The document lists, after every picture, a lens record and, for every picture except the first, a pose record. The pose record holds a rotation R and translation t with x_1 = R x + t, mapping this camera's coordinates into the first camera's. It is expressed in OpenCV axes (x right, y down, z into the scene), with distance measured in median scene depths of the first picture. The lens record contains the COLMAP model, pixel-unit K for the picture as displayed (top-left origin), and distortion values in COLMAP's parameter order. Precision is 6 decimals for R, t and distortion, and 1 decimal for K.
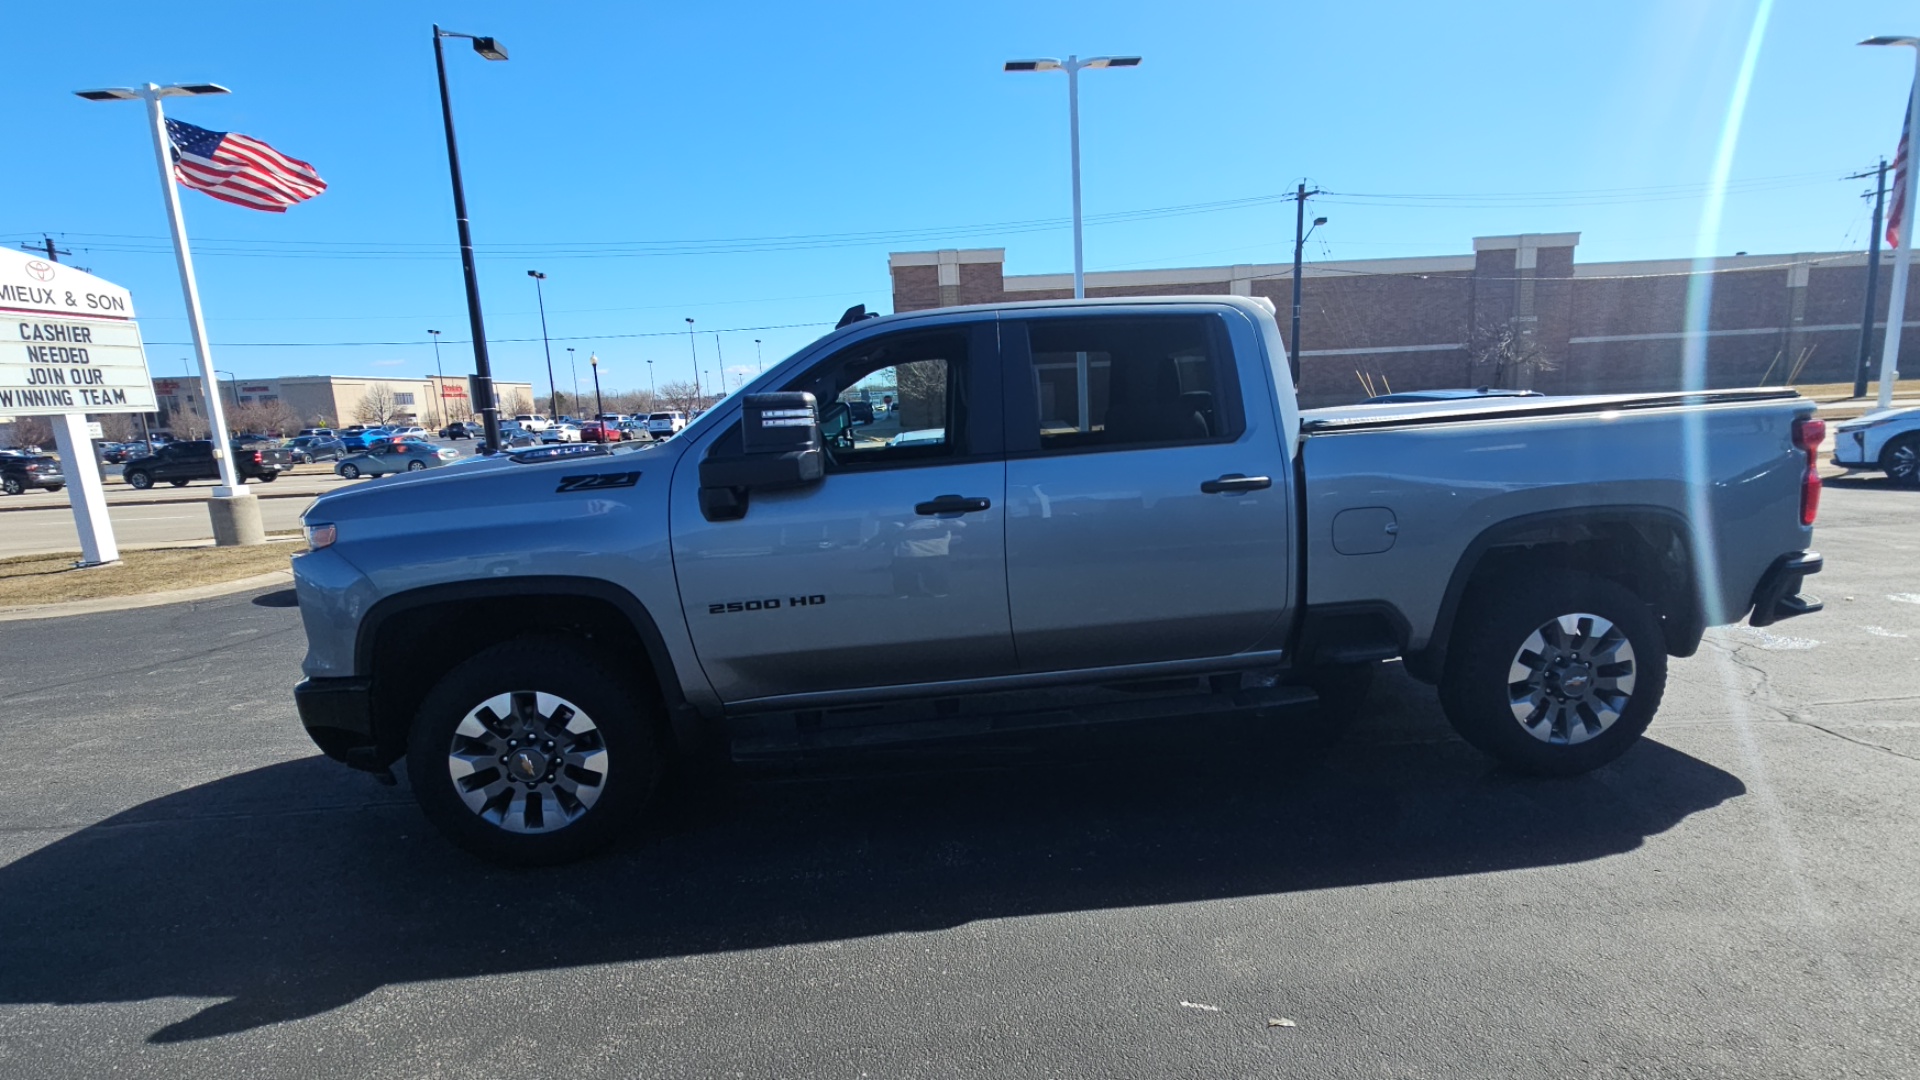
lens RADIAL K [[854.8, 0, 1007.3], [0, 854.8, 530.6], [0, 0, 1]] dist [0.006373, -0.005506]
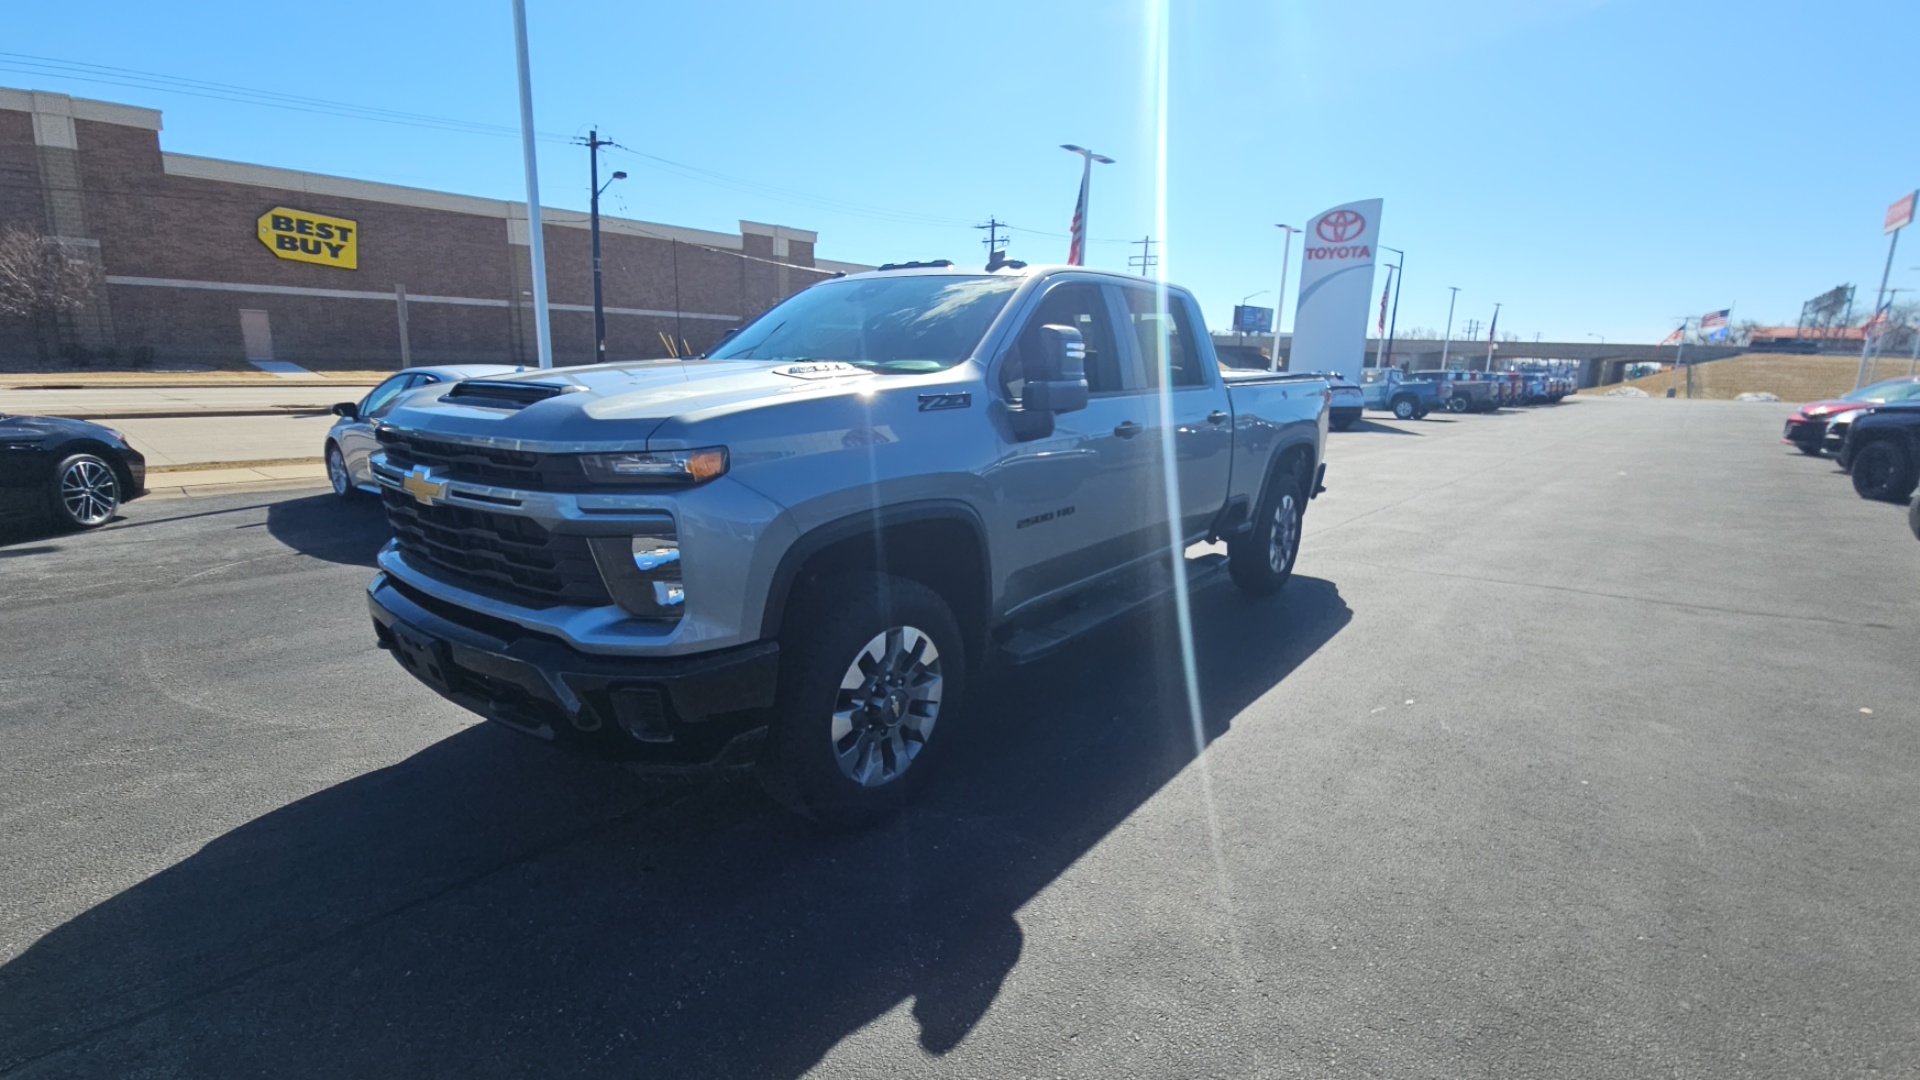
lens RADIAL K [[854.8, 0, 953.1], [0, 854.8, 544.3], [0, 0, 1]] dist [0.006373, -0.005506]
pose [[0.683547, -0.089308, 0.724422, -0.119869], [0.046773, 0.995806, 0.078630, 0.002791], [-0.728406, -0.019864, 0.684857, 0.032747]]
